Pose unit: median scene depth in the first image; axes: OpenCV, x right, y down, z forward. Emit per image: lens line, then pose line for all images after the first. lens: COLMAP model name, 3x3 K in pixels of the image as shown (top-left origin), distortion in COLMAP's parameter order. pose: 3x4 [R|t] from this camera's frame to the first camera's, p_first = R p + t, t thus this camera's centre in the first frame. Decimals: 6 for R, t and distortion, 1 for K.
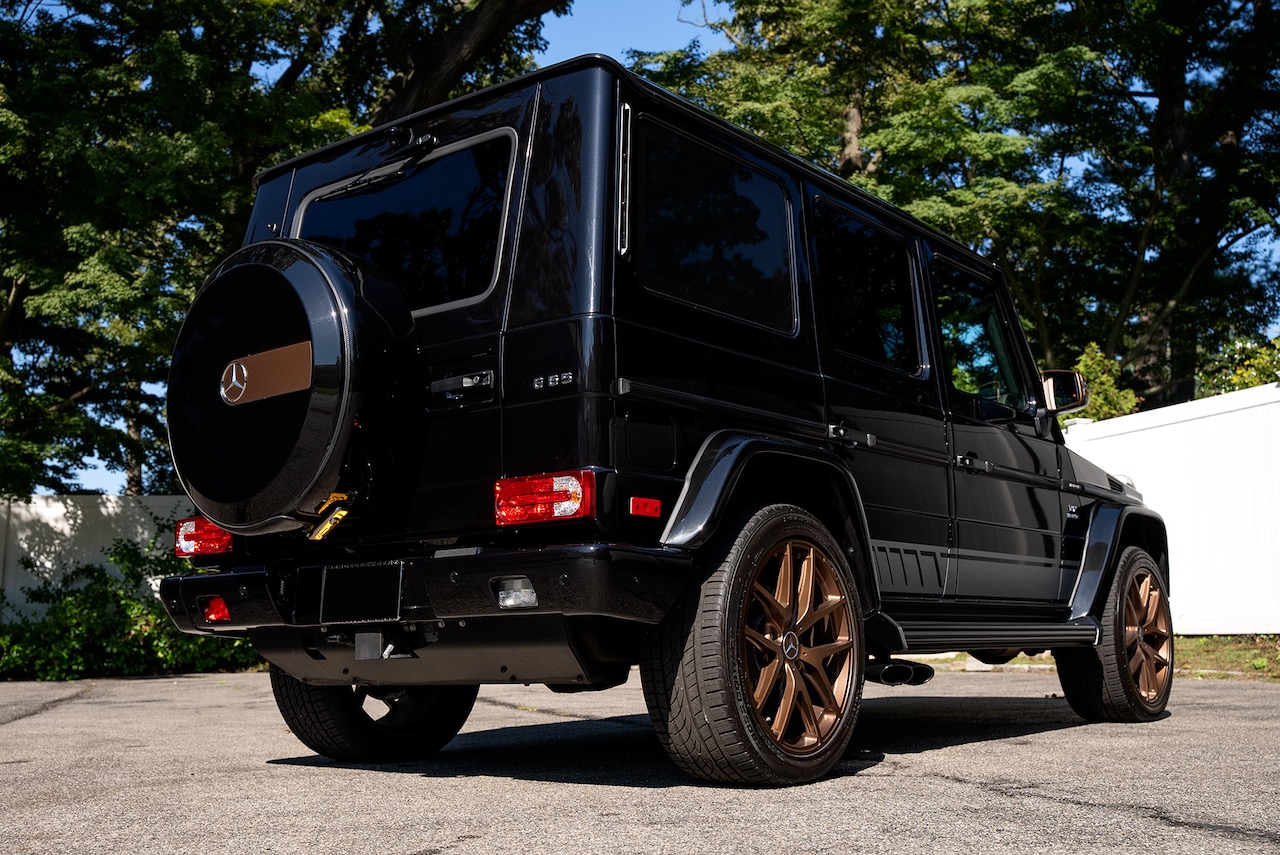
lens RADIAL K [[1370.5, 0, 640.7], [0, 1370.5, 412.0], [0, 0, 1]] dist [-0.042984, 0.254755]
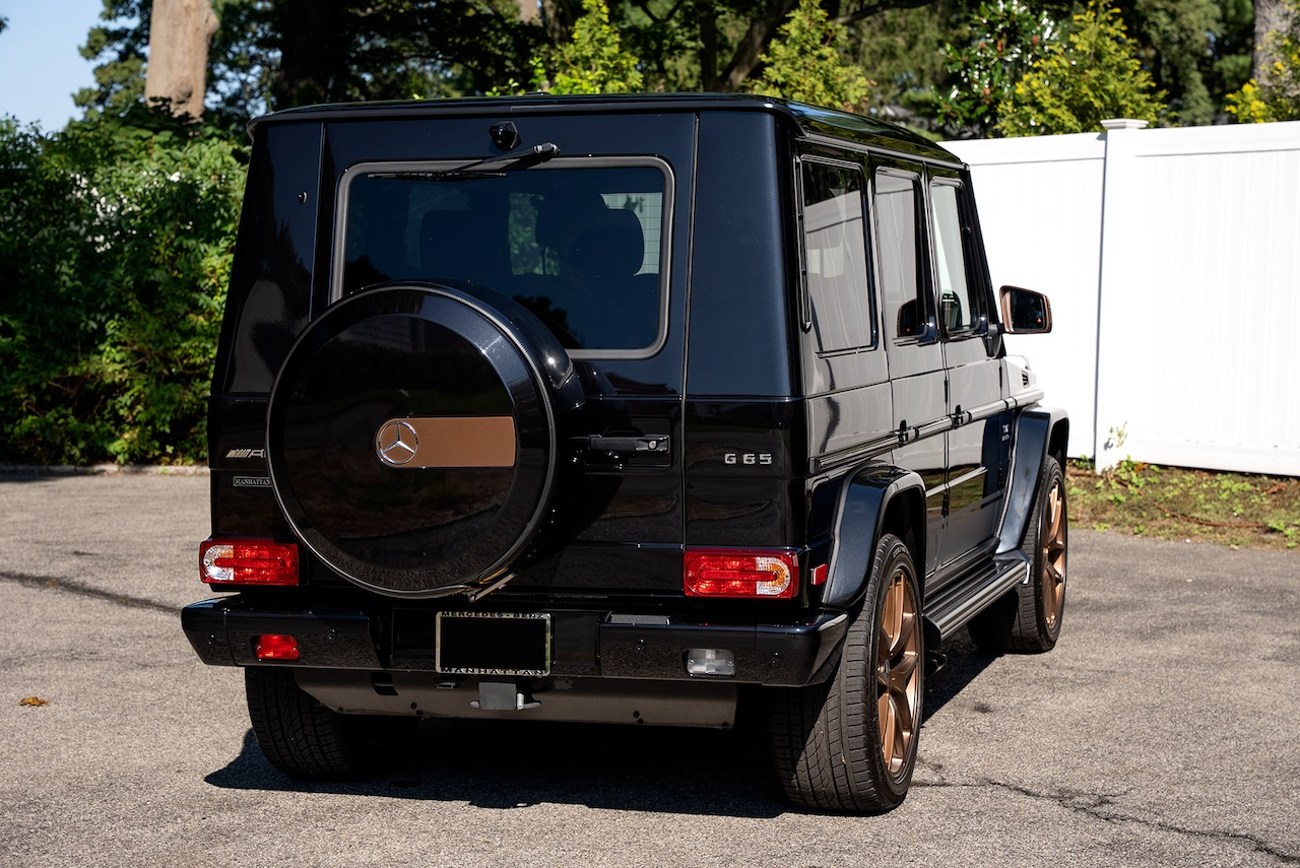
lens RADIAL K [[2465.8, 0, 659.3], [0, 2465.8, 429.7], [0, 0, 1]] dist [0.163313, 1.556734]
pose [[0.937581, -0.009681, 0.347632, -0.467913], [-0.068516, 0.974878, 0.211939, -0.262606], [-0.340951, -0.222528, 0.913364, -0.401094]]
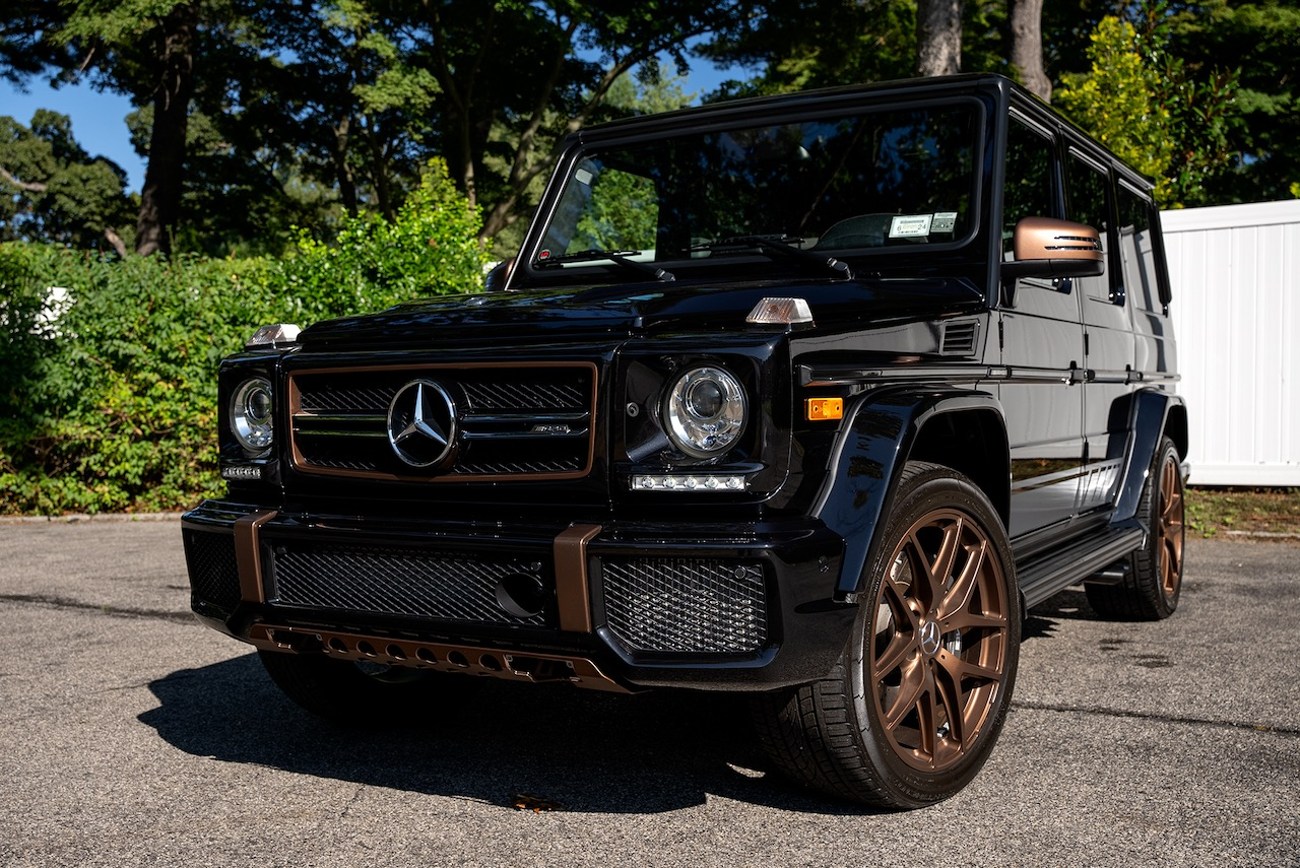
lens RADIAL K [[1357.7, 0, 649.7], [0, 1357.7, 421.8], [0, 0, 1]] dist [-0.070540, 0.282431]
pose [[0.785822, 0.005198, 0.618431, -0.596485], [-0.102788, 0.987155, 0.122313, 0.042963], [-0.609851, -0.159683, 0.776262, 0.712421]]
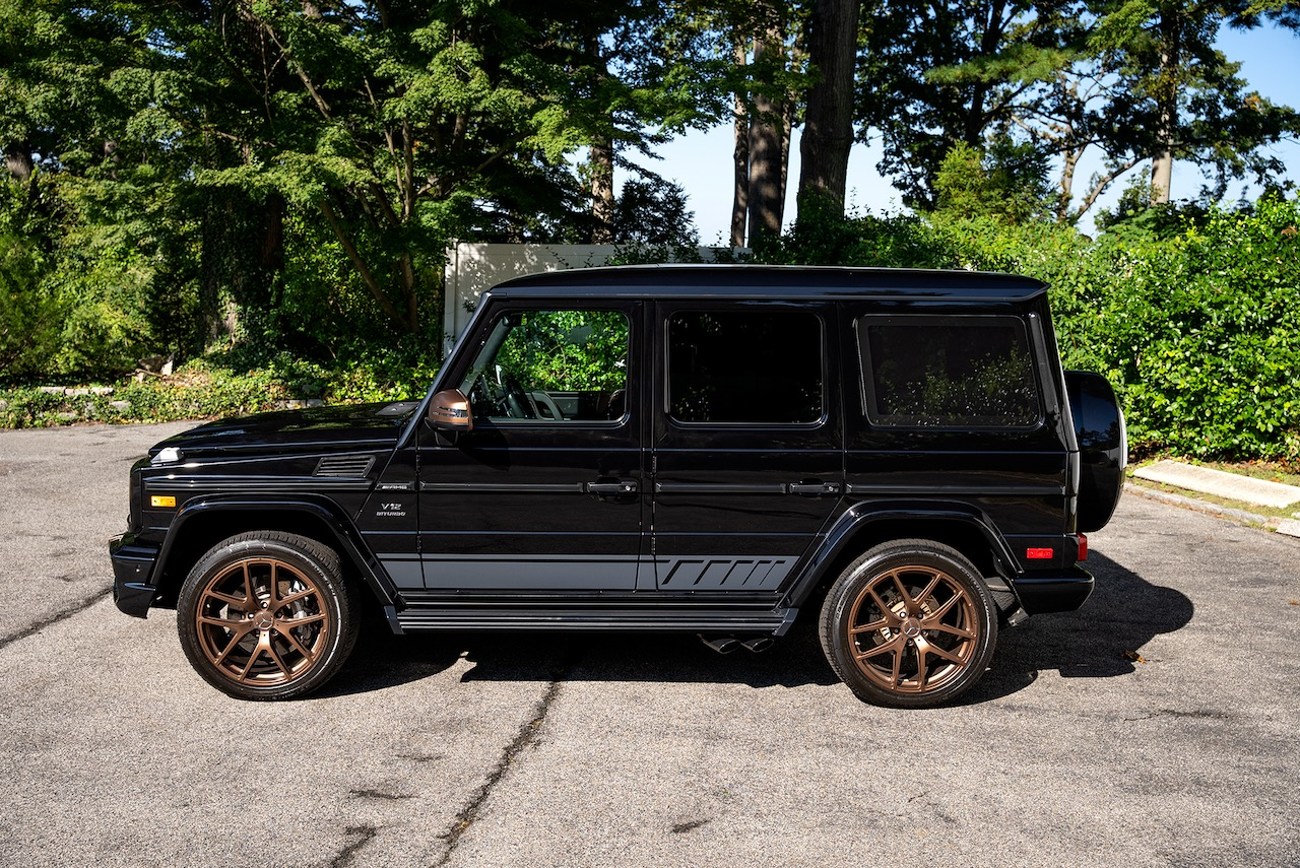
lens RADIAL K [[1391.9, 0, 650.7], [0, 1391.9, 418.3], [0, 0, 1]] dist [-0.042984, 0.254755]
pose [[0.892062, 0.081150, -0.444568, 0.602206], [0.039646, 0.965899, 0.255864, -0.265744], [0.450171, -0.245872, 0.858425, 0.194789]]
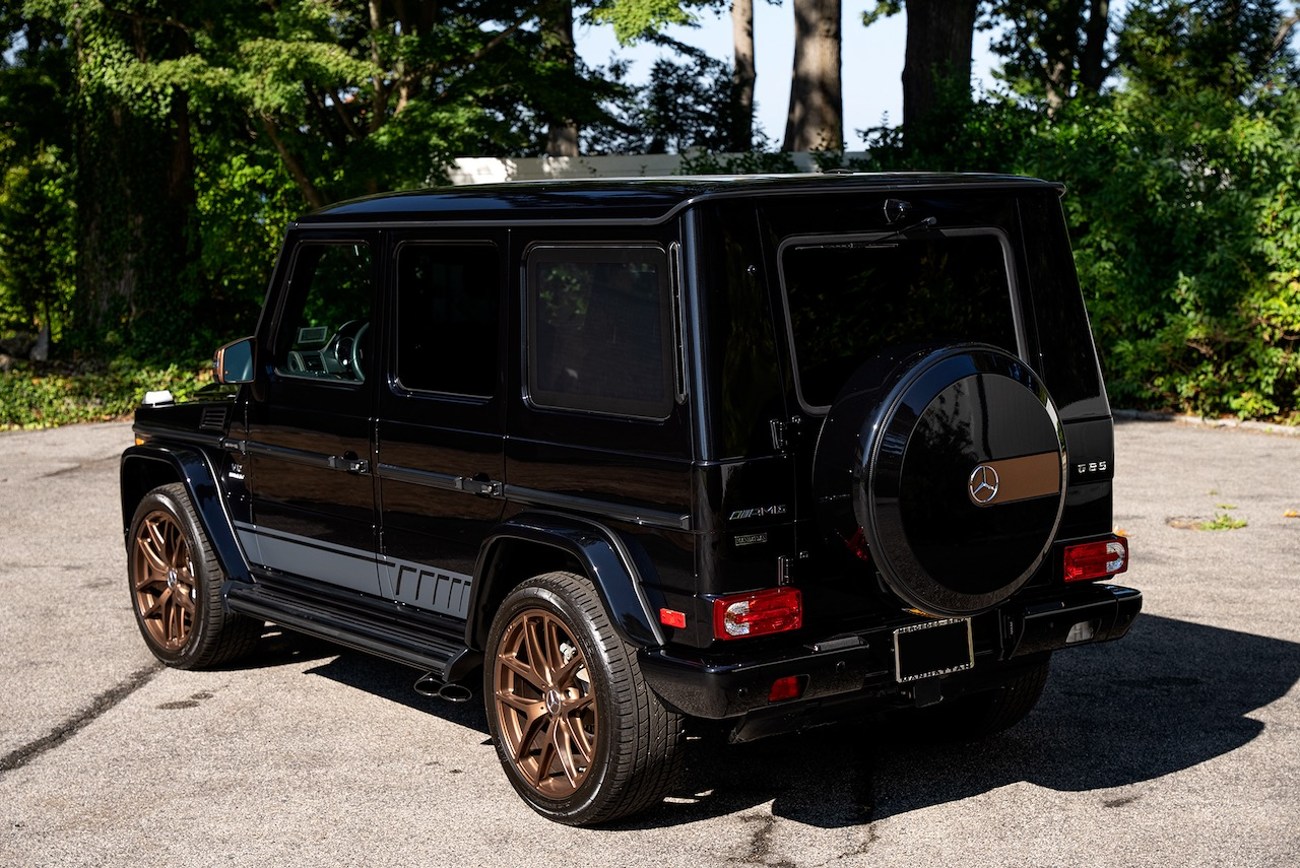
lens RADIAL K [[2159.5, 0, 652.4], [0, 2159.5, 428.0], [0, 0, 1]] dist [0.105844, 0.944359]
pose [[0.910381, 0.045607, -0.411250, 0.508412], [0.069554, 0.962896, 0.260756, -0.332306], [0.407884, -0.265992, 0.873430, -0.238501]]
